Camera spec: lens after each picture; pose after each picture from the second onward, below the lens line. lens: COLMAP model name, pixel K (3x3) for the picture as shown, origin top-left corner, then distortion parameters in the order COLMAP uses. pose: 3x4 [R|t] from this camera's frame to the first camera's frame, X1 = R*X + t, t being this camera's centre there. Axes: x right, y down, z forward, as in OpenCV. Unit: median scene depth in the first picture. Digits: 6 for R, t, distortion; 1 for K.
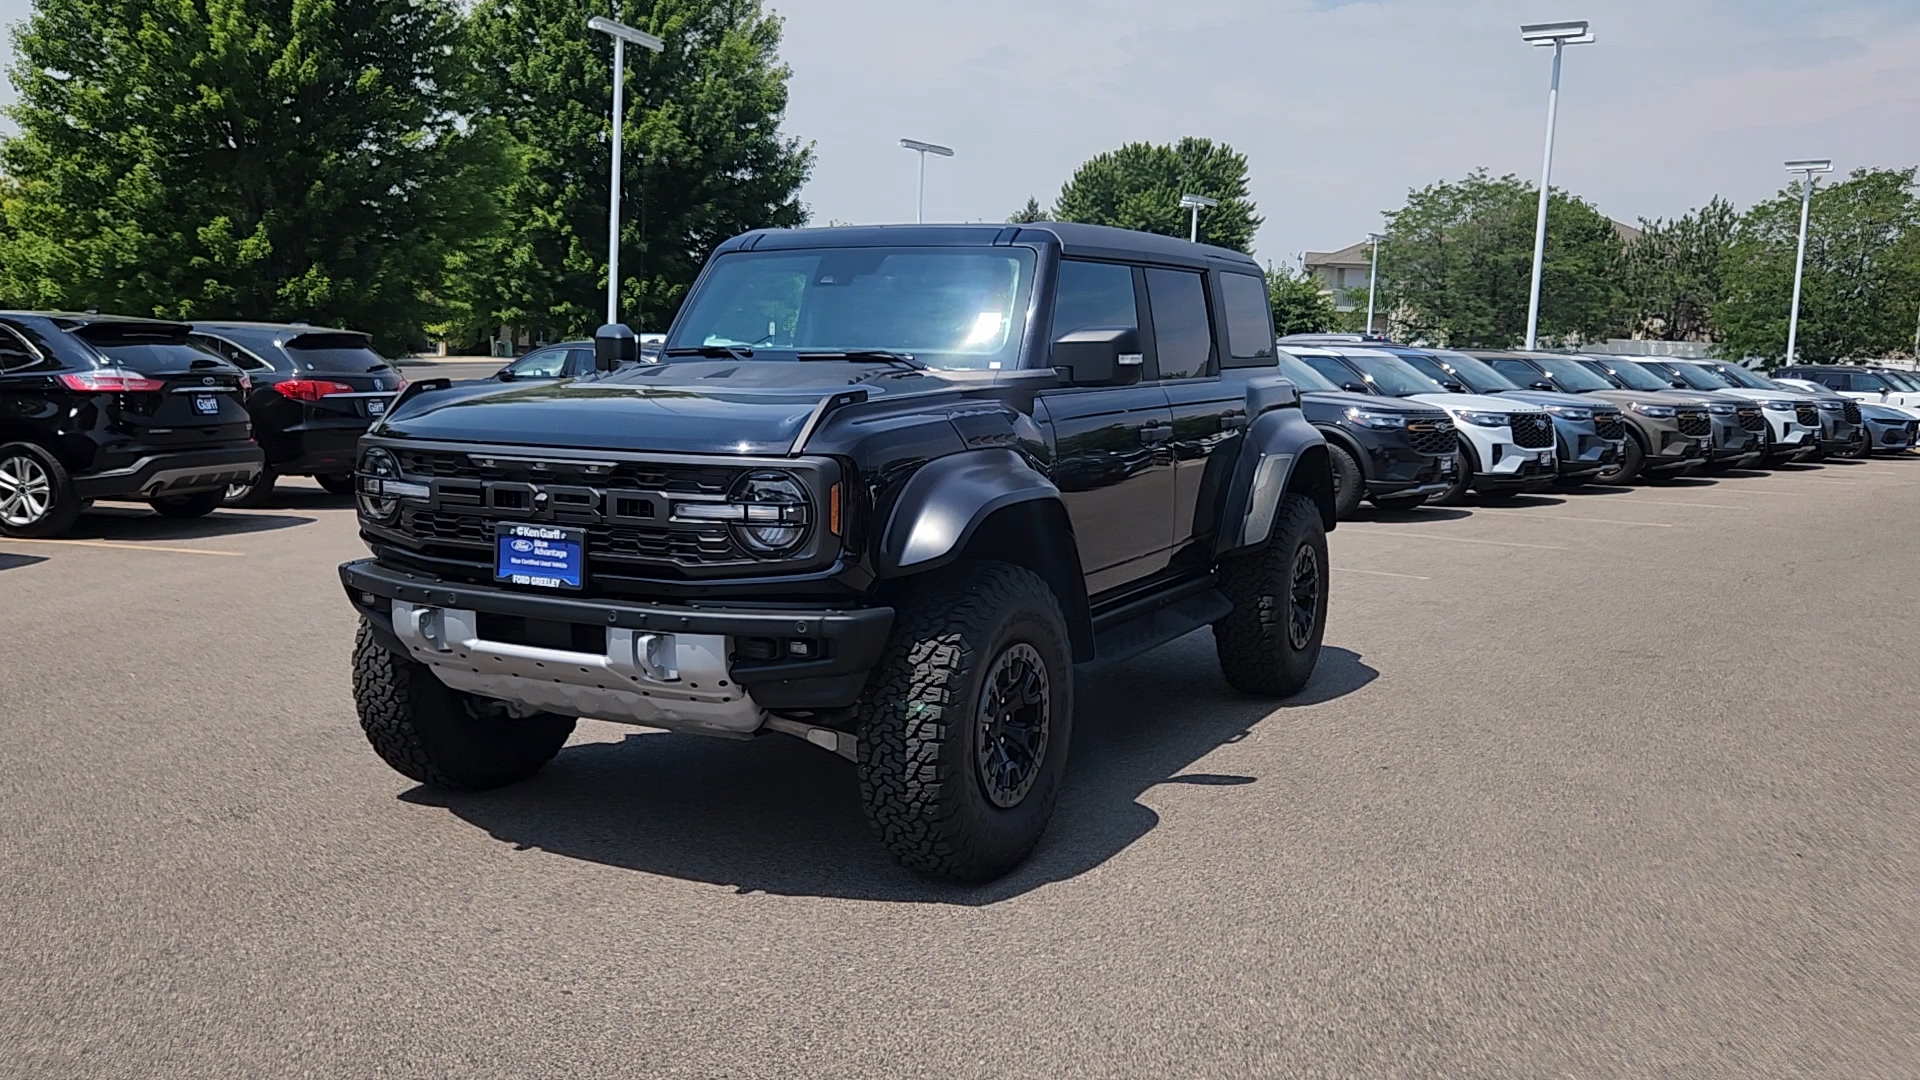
lens RADIAL K [[1596.2, 0, 958.3], [0, 1596.2, 547.7], [0, 0, 1]] dist [0.018171, -0.002832]
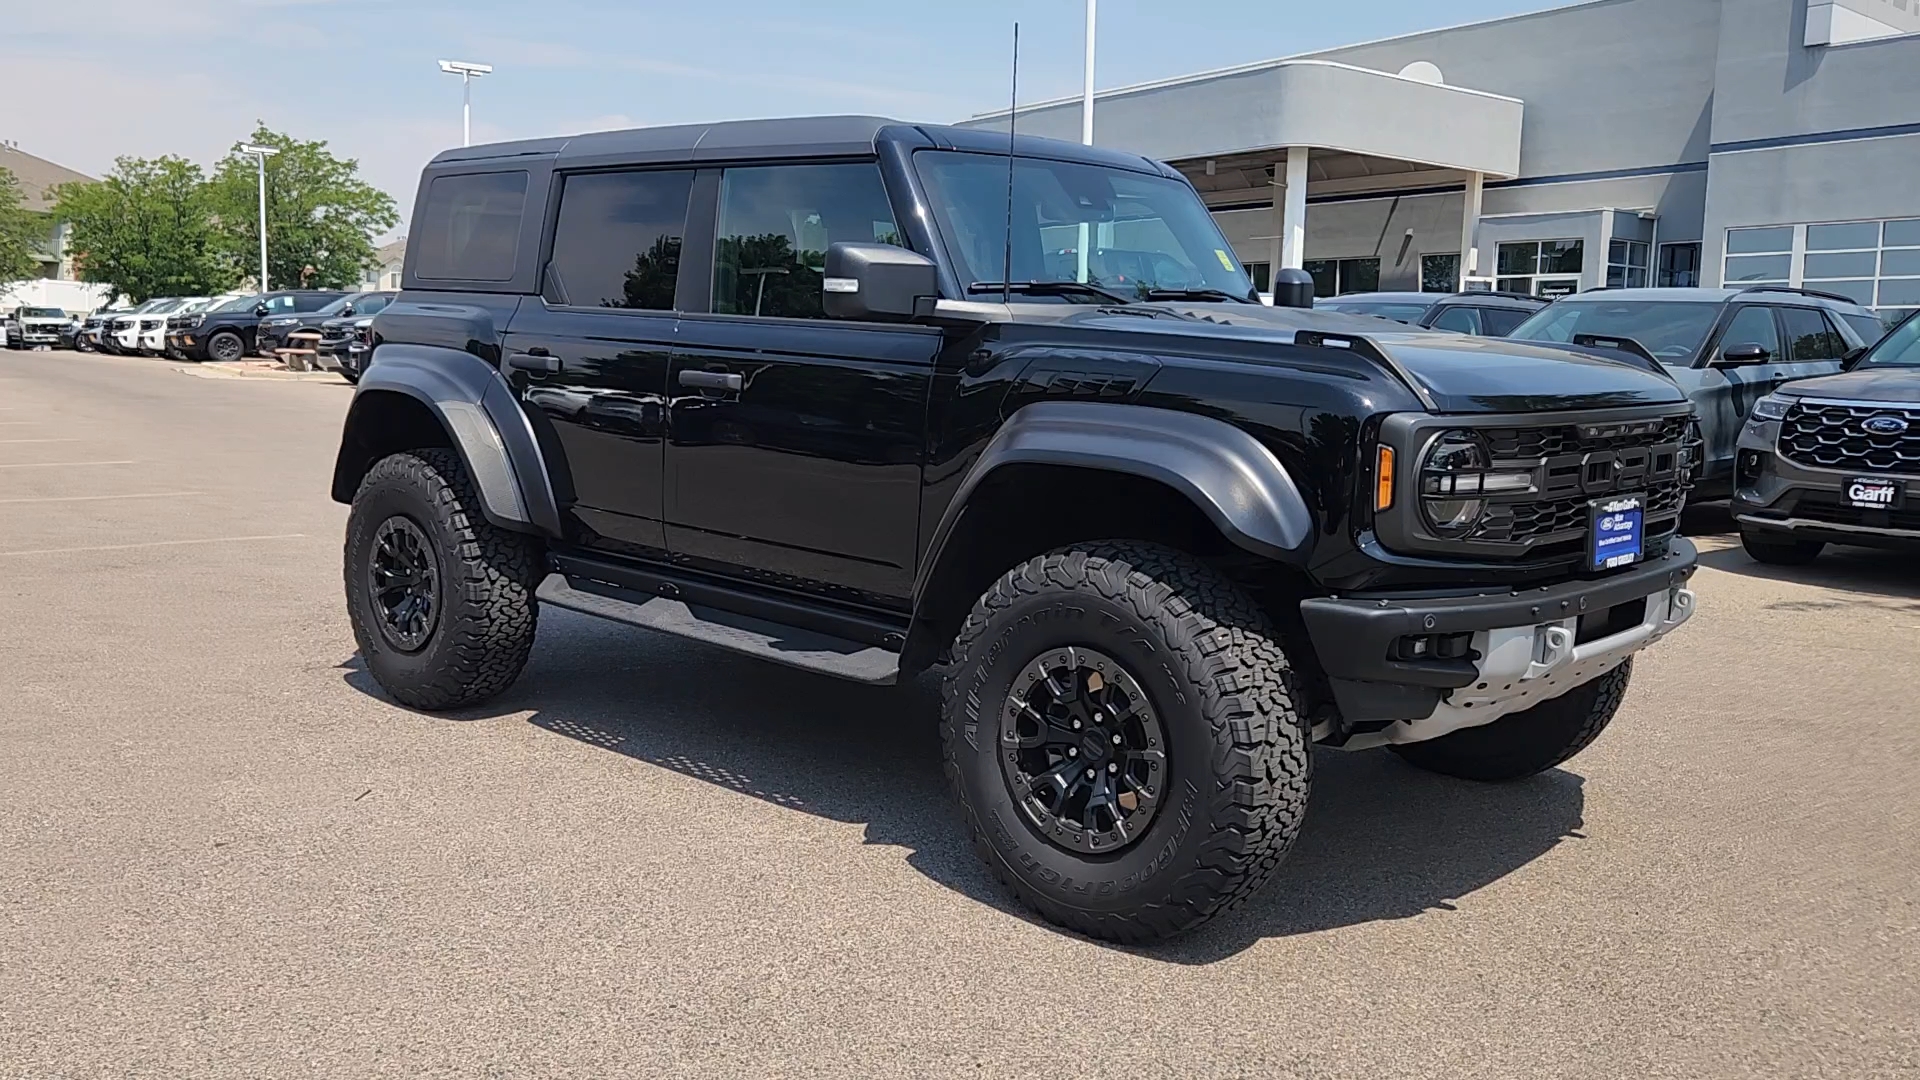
lens RADIAL K [[1616.8, 0, 922.8], [0, 1616.8, 541.0], [0, 0, 1]] dist [0.027083, 0.003460]
pose [[0.280630, -0.142921, 0.949115, -0.312836], [0.097834, 0.987961, 0.119844, -0.034538], [-0.954817, 0.059224, 0.291234, 0.283036]]
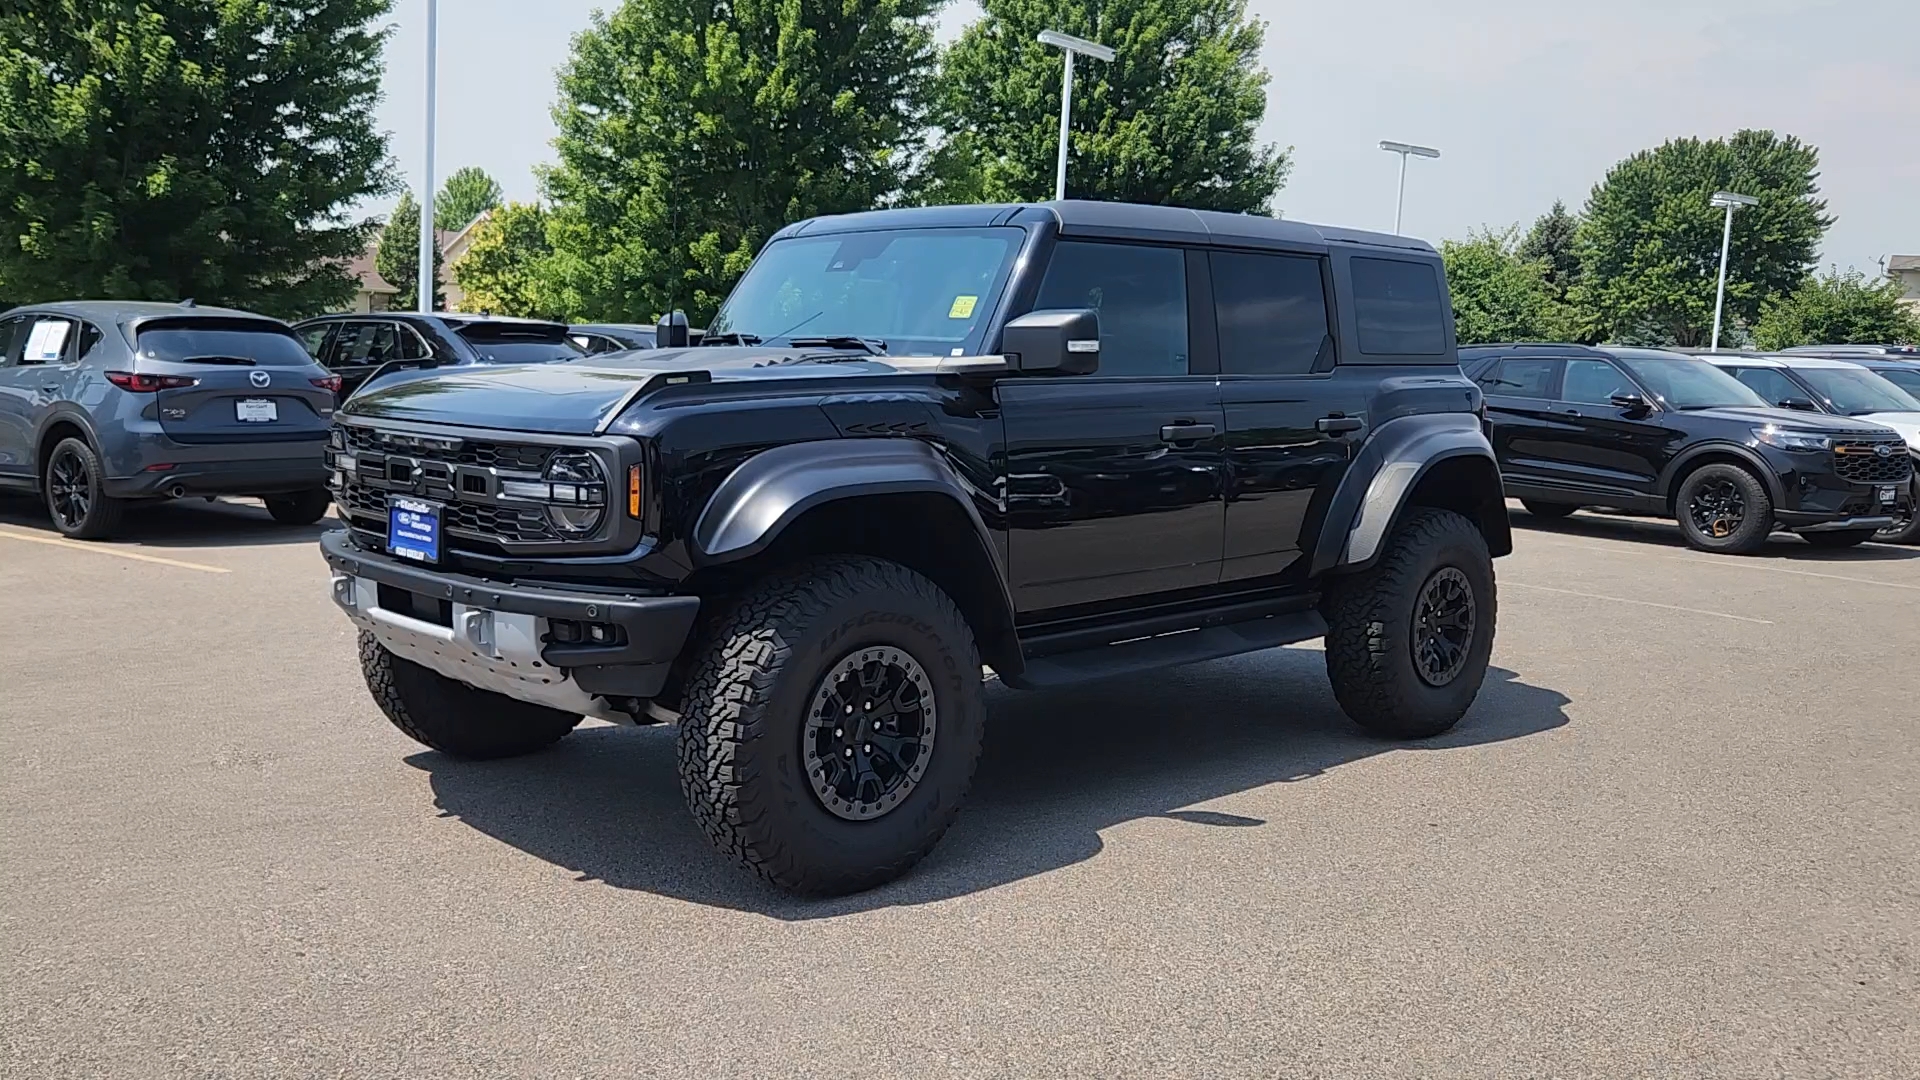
lens RADIAL K [[1602.8, 0, 960.0], [0, 1602.8, 540.0], [0, 0, 1]] dist [0.019256, 0.005294]
pose [[0.951247, 0.044107, -0.305260, 0.098724], [-0.047913, 0.998839, -0.004984, 0.000129], [0.304686, 0.019367, 0.952256, 0.032300]]
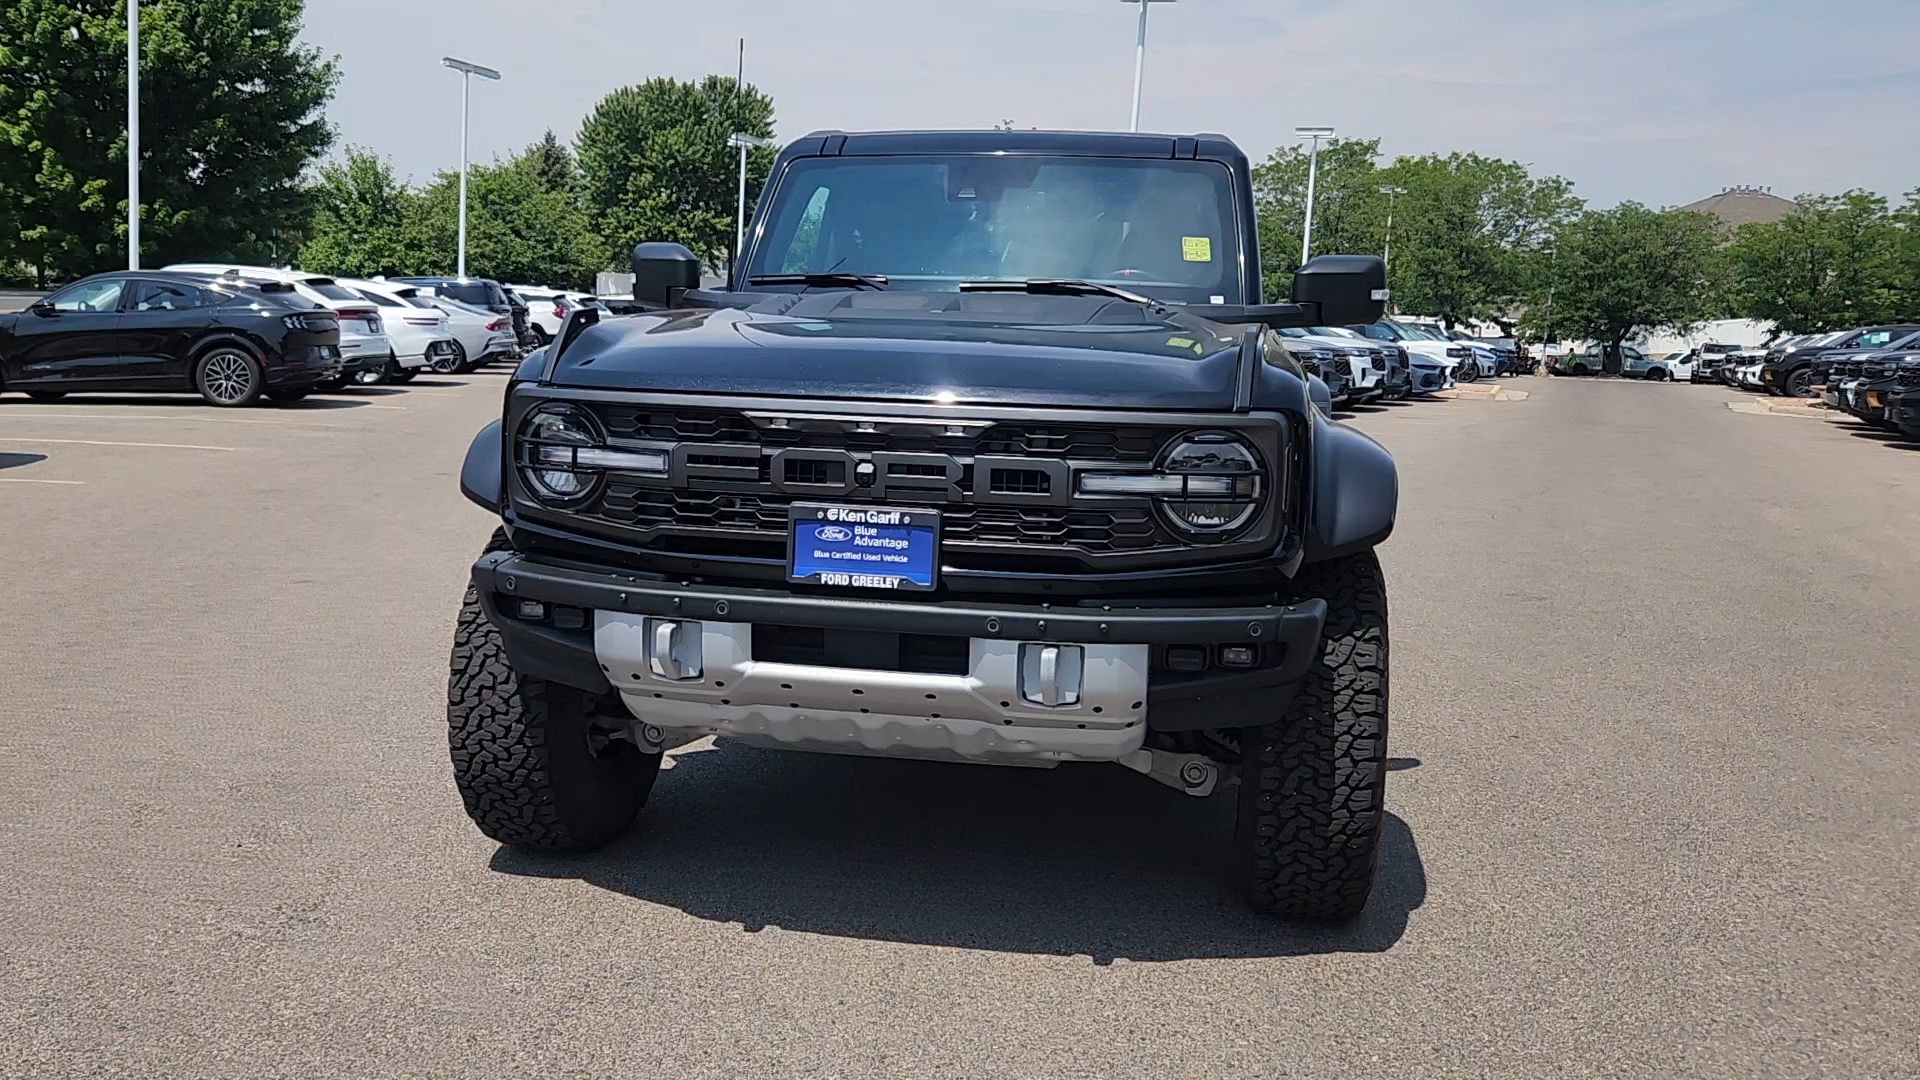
lens RADIAL K [[1605.6, 0, 953.4], [0, 1605.6, 532.3], [0, 0, 1]] dist [0.022586, -0.002665]
pose [[0.955964, -0.029069, 0.292039, -0.112882], [0.021944, 0.999377, 0.027644, -0.005564], [-0.292661, -0.020018, 0.956007, 0.068849]]
